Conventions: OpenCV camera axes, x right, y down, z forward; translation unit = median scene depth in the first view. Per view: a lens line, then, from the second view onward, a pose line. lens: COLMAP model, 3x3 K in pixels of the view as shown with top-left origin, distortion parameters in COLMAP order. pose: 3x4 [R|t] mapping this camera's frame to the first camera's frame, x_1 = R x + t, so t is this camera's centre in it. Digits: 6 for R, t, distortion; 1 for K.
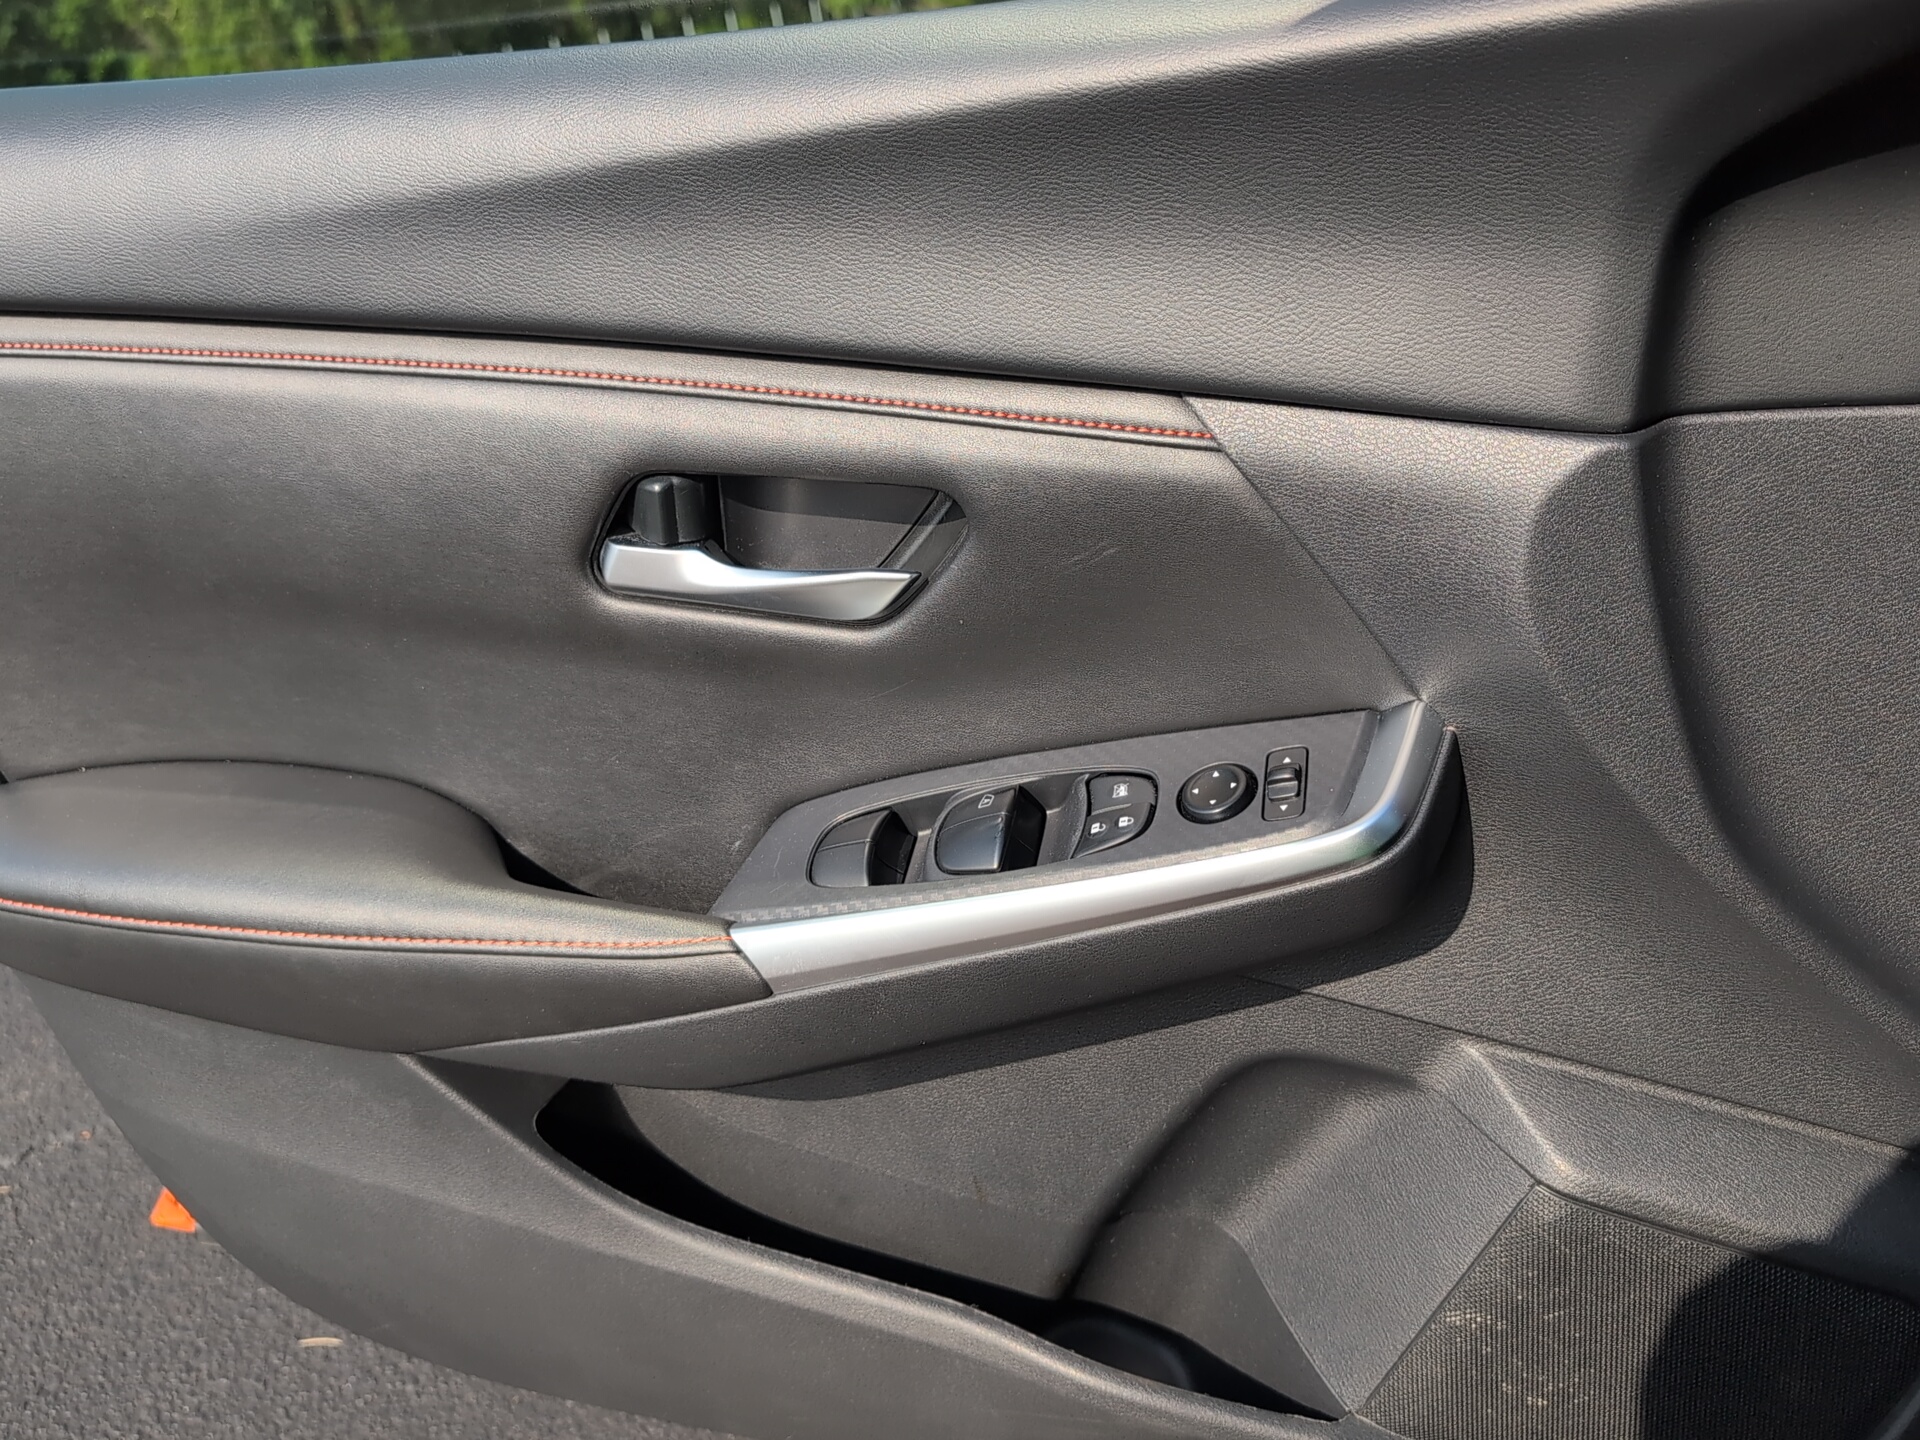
lens RADIAL K [[1644.6, 0, 954.9], [0, 1644.6, 714.4], [0, 0, 1]] dist [-0.013598, -0.032948]
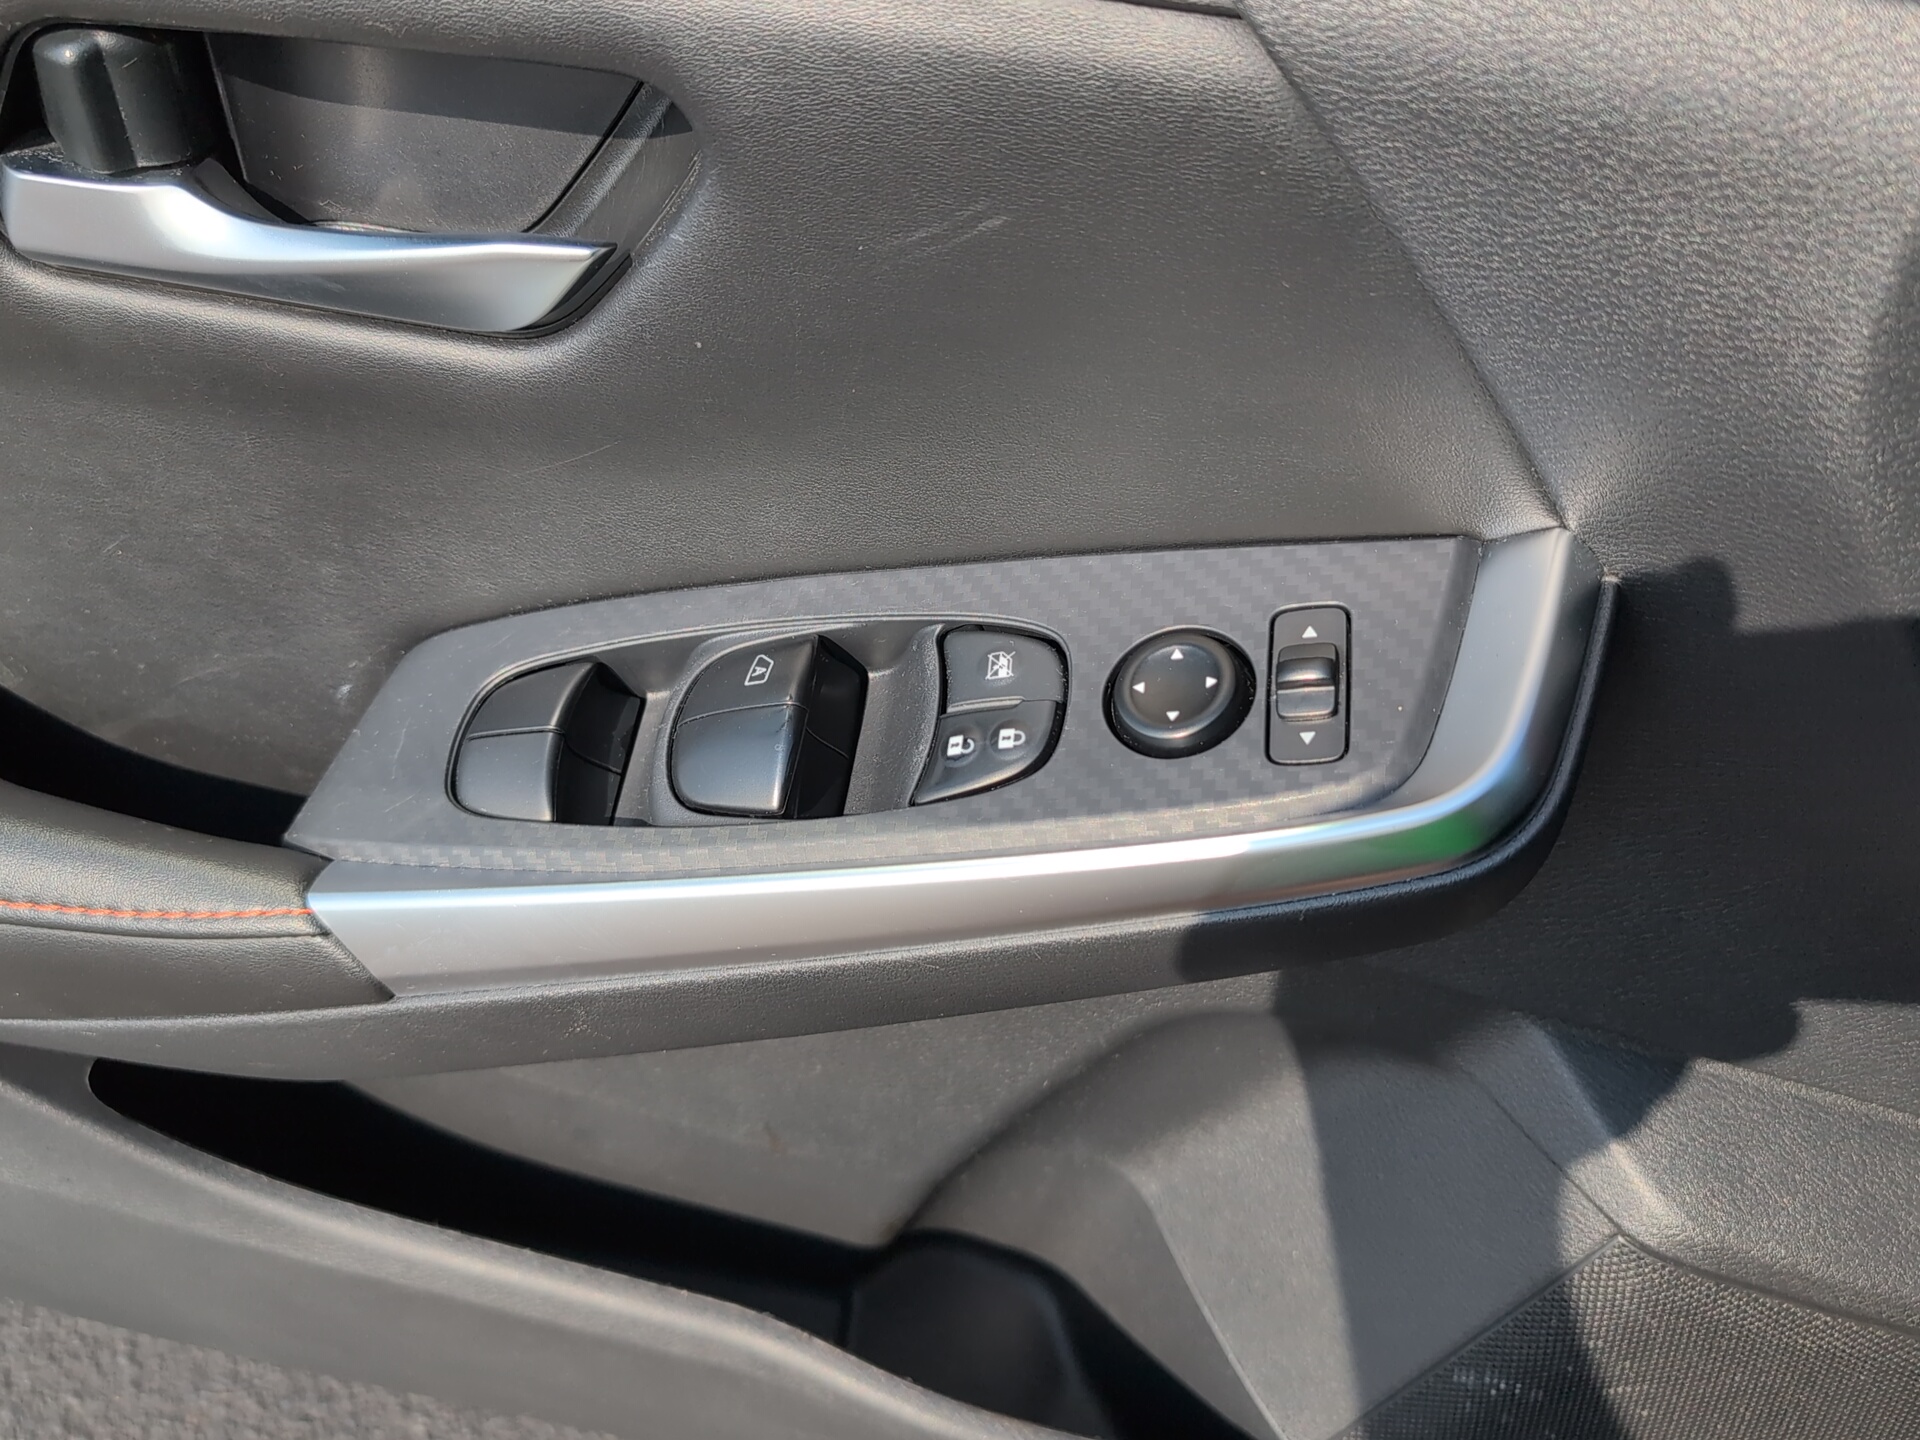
lens RADIAL K [[1644.6, 0, 974.7], [0, 1644.6, 737.8], [0, 0, 1]] dist [-0.013598, -0.032948]
pose [[0.993749, -0.018940, 0.110018, 0.030485], [-0.013825, 0.957040, 0.289627, -0.087624], [-0.110777, -0.289338, 0.950795, 0.457260]]
